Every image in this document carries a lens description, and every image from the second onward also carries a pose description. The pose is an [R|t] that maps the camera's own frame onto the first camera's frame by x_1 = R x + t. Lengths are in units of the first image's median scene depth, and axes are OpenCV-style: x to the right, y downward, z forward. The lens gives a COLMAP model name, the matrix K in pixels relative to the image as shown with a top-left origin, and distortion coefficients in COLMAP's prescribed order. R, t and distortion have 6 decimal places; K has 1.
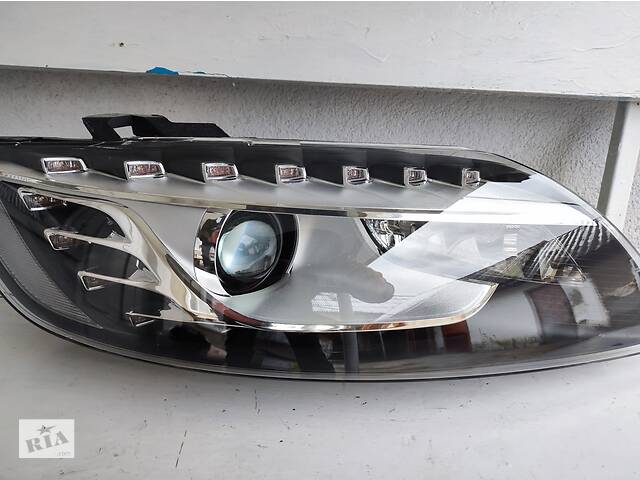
lens RADIAL K [[482.6, 0, 316.3], [0, 482.6, 235.2], [0, 0, 1]] dist [0.005557, -0.005652]
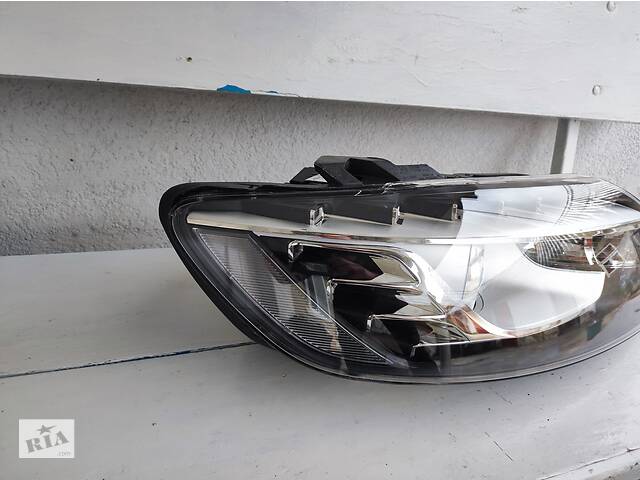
lens RADIAL K [[482.6, 0, 316.3], [0, 482.6, 237.6], [0, 0, 1]] dist [0.005557, -0.005652]
pose [[0.906991, -0.103637, 0.408200, -0.504308], [0.078861, 0.993898, 0.077117, -0.093025], [-0.413702, -0.037753, 0.909629, 0.044741]]
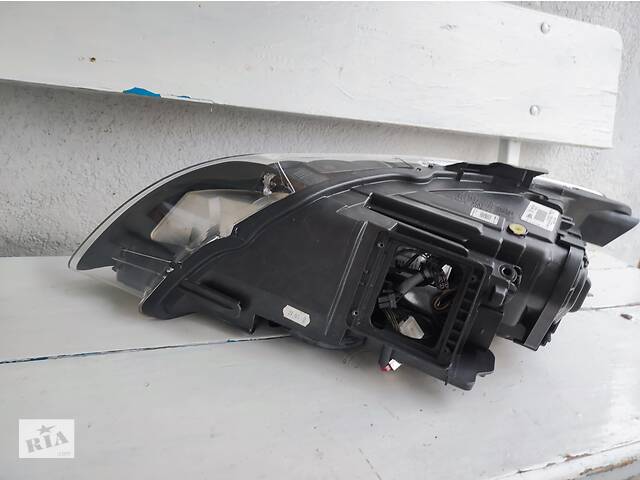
lens RADIAL K [[482.6, 0, 317.6], [0, 482.6, 239.1], [0, 0, 1]] dist [0.005557, -0.005652]
pose [[0.903231, -0.057600, 0.425271, -0.362250], [0.065143, 0.997871, -0.003202, -0.029035], [-0.424181, 0.030595, 0.905060, 0.023696]]
